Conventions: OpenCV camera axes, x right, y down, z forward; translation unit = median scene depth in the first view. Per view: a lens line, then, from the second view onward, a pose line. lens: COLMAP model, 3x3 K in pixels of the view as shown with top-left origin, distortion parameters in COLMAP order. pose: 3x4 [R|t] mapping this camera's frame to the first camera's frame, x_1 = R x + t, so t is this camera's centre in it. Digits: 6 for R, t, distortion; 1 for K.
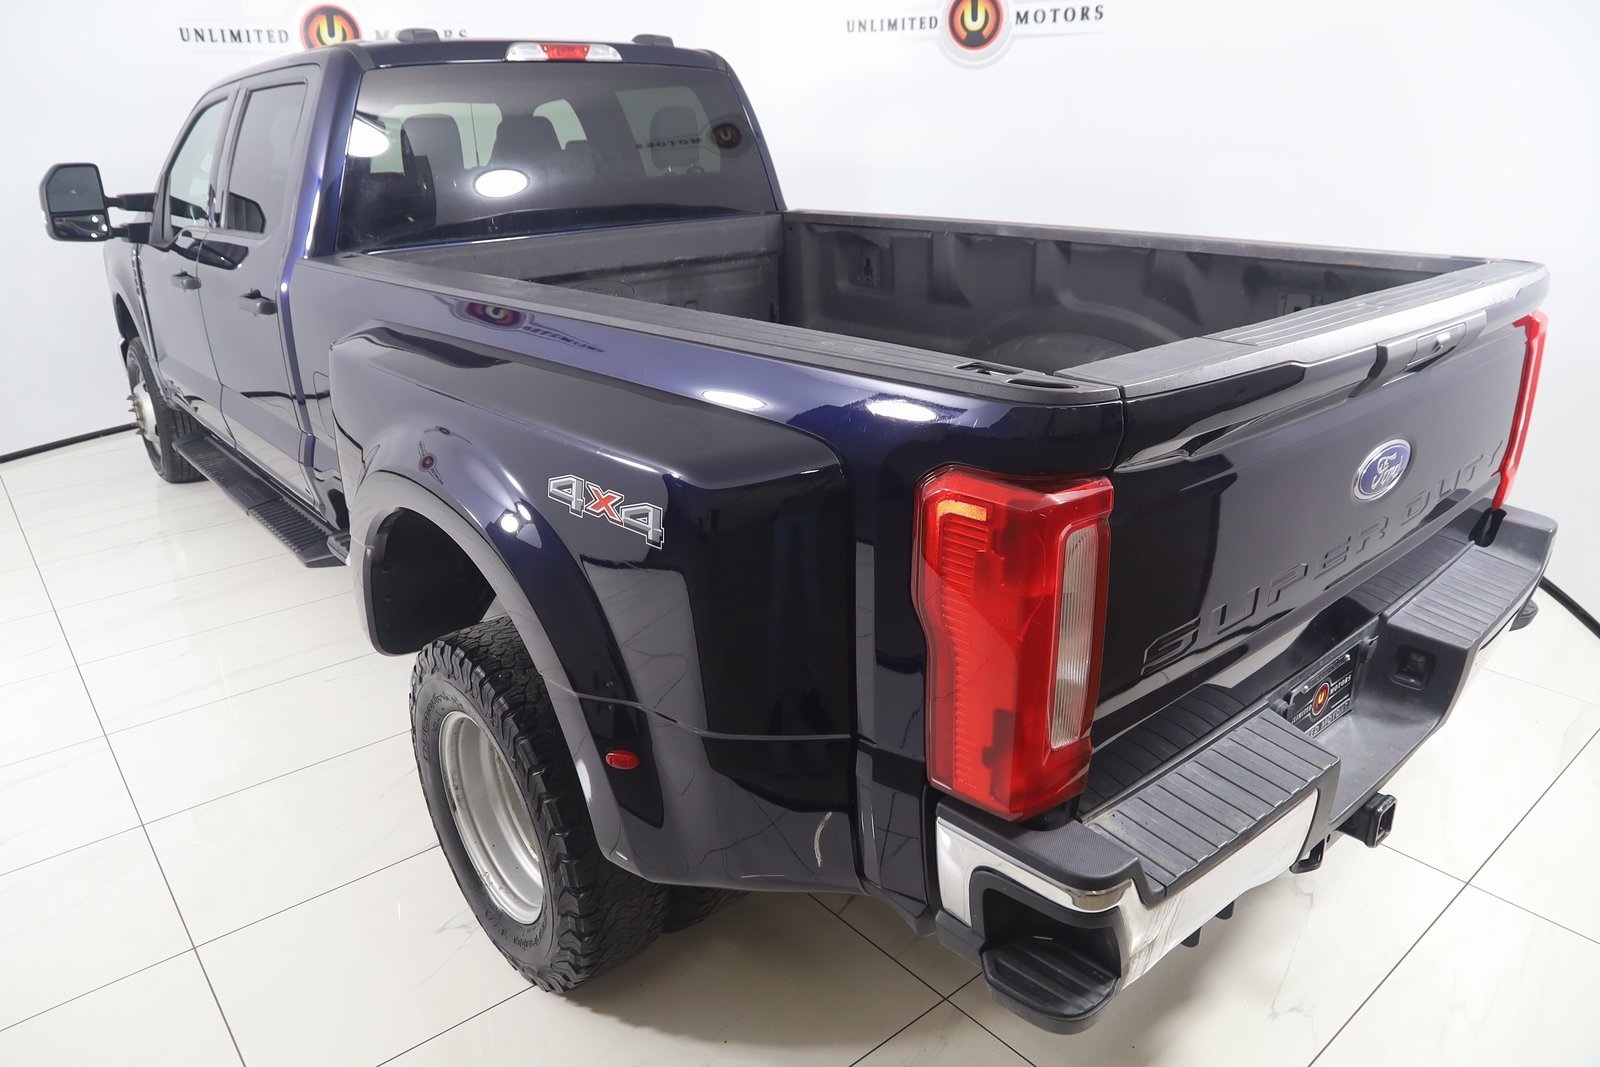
lens RADIAL K [[1094.3, 0, 799.9], [0, 1094.3, 523.0], [0, 0, 1]] dist [-0.107843, 0.065587]
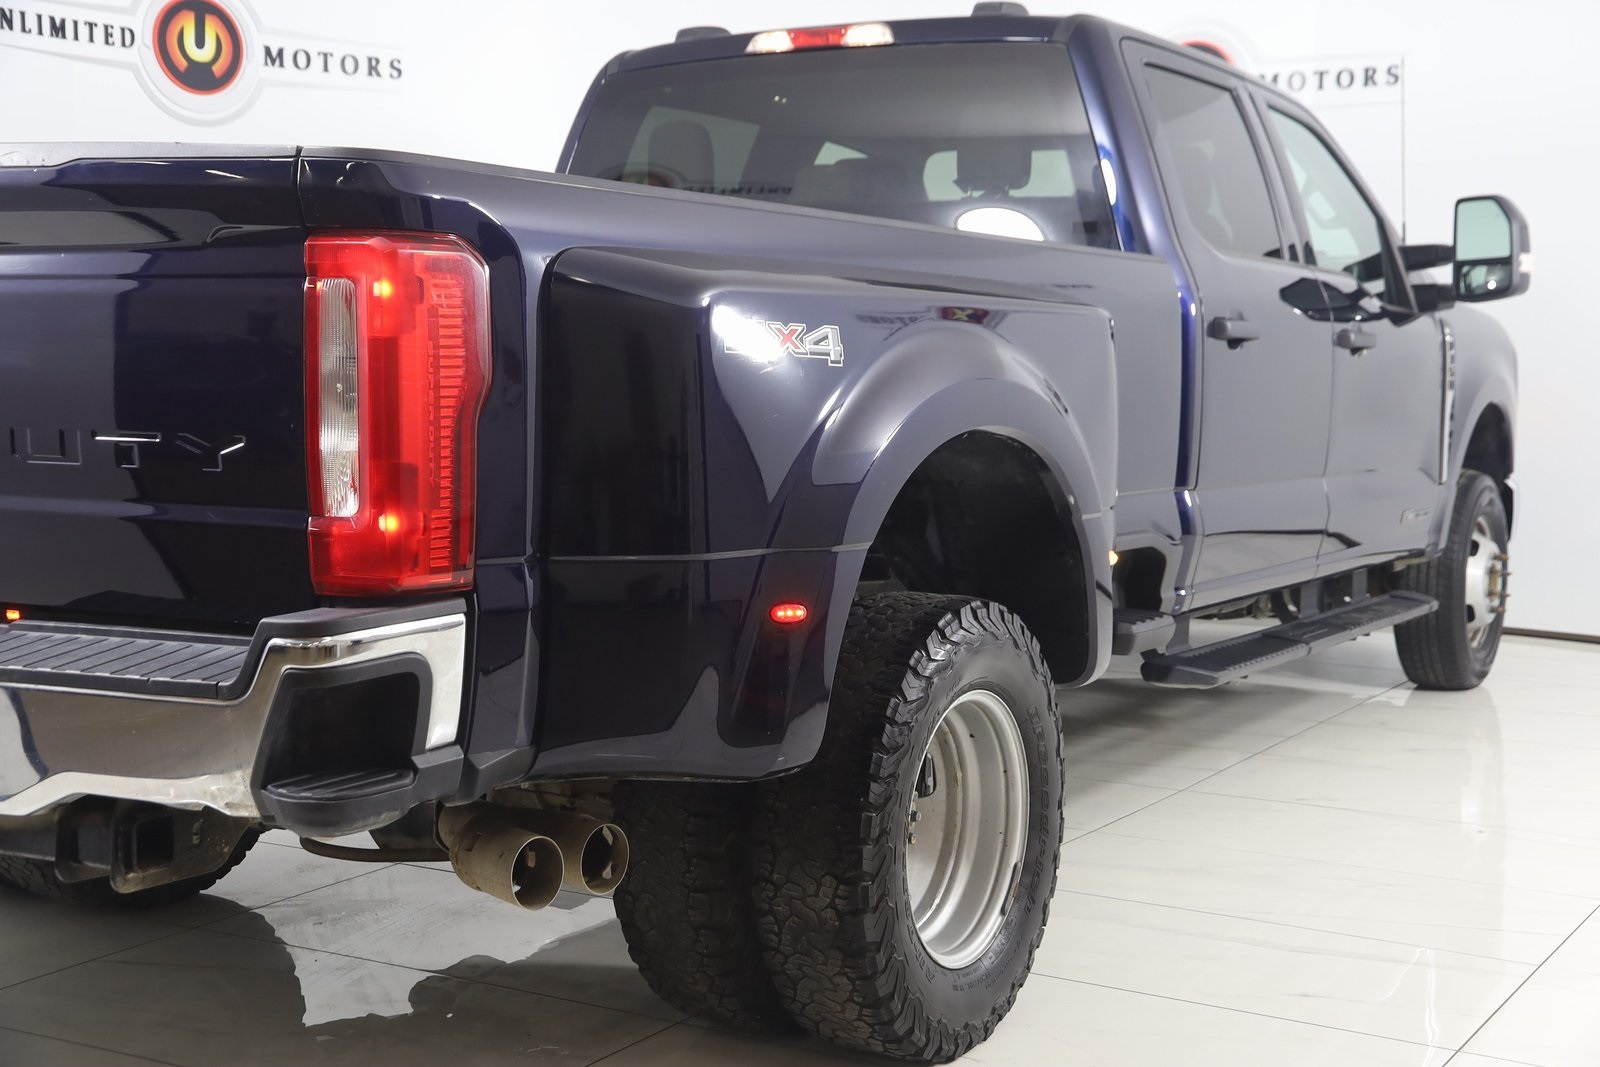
lens RADIAL K [[2109.7, 0, 814.6], [0, 2109.7, 522.8], [0, 0, 1]] dist [0.052739, 0.251366]
pose [[0.333968, 0.095298, -0.937755, 0.953970], [-0.338275, 0.940718, -0.024873, -0.055579], [0.879793, 0.325526, 0.346407, 0.447356]]
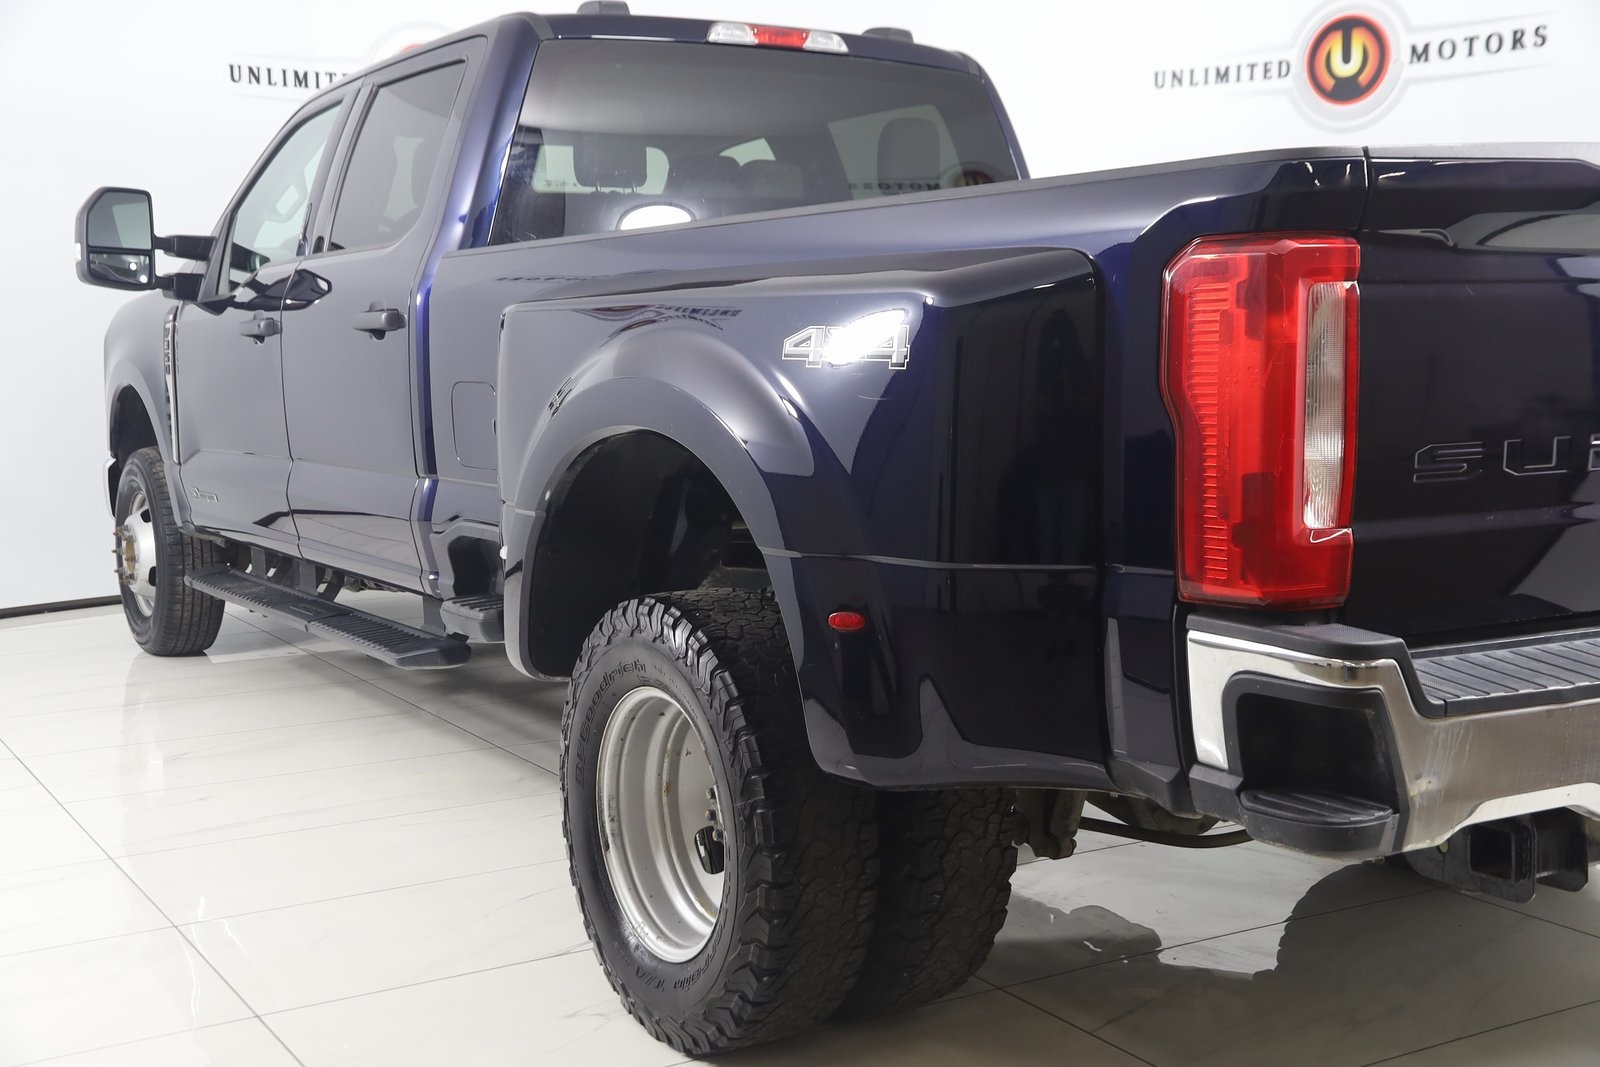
lens RADIAL K [[1880.9, 0, 803.3], [0, 1880.9, 535.9], [0, 0, 1]] dist [0.019374, 0.226955]
pose [[0.988844, 0.026748, -0.146534, 0.011323], [-0.060796, 0.970550, -0.233102, 0.190692], [0.135984, 0.239410, 0.961349, -0.200673]]
